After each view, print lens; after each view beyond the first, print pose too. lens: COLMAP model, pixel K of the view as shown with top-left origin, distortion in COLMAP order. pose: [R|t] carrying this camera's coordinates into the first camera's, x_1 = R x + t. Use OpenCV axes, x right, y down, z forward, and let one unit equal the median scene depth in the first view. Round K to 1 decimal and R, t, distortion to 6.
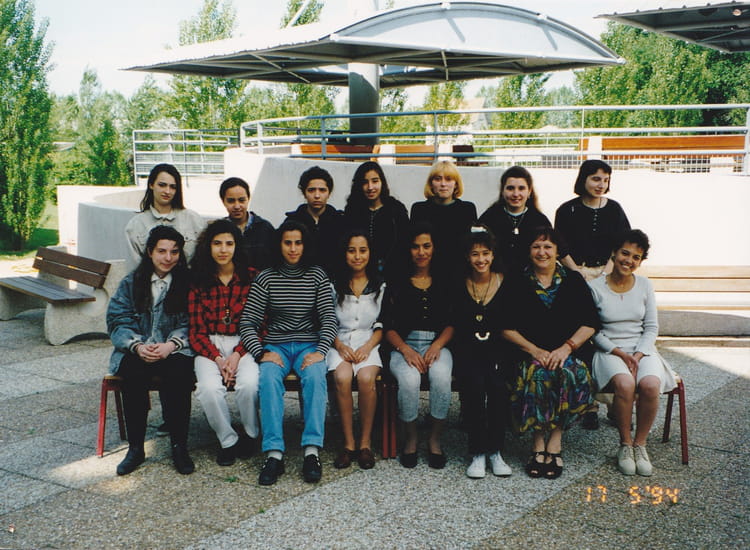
lens RADIAL K [[1126.4, 0, 375.0], [0, 1126.4, 275.0], [0, 0, 1]] dist [0.248636, -0.529519]
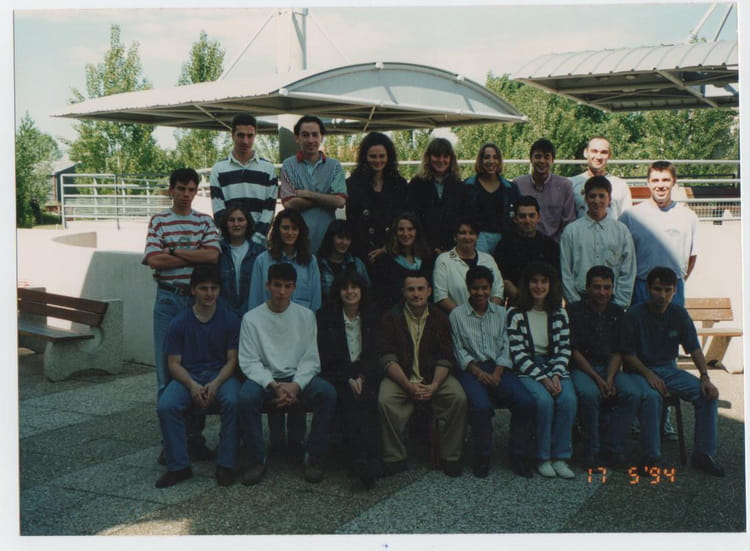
lens RADIAL K [[1126.4, 0, 375.0], [0, 1126.4, 275.5], [0, 0, 1]] dist [0.248636, -0.529519]
pose [[0.983819, -0.006508, 0.179044, -0.131116], [0.013039, 0.999291, -0.035326, 0.003703], [-0.178687, 0.037089, 0.983207, -0.059831]]
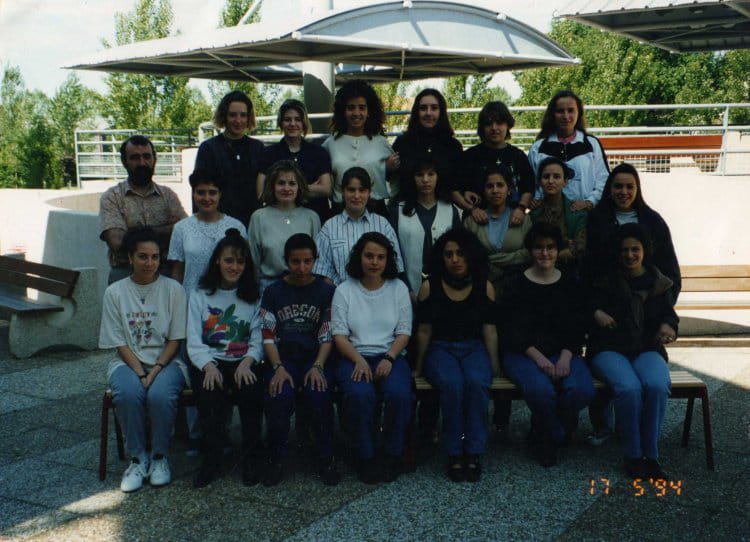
lens RADIAL K [[1132.1, 0, 375.0], [0, 1132.1, 271.0], [0, 0, 1]] dist [0.172453, -0.146001]
pose [[0.996111, -0.013317, 0.087099, -0.051485], [0.013633, 0.999902, -0.003039, -0.003181], [-0.087050, 0.004215, 0.996195, 0.021626]]
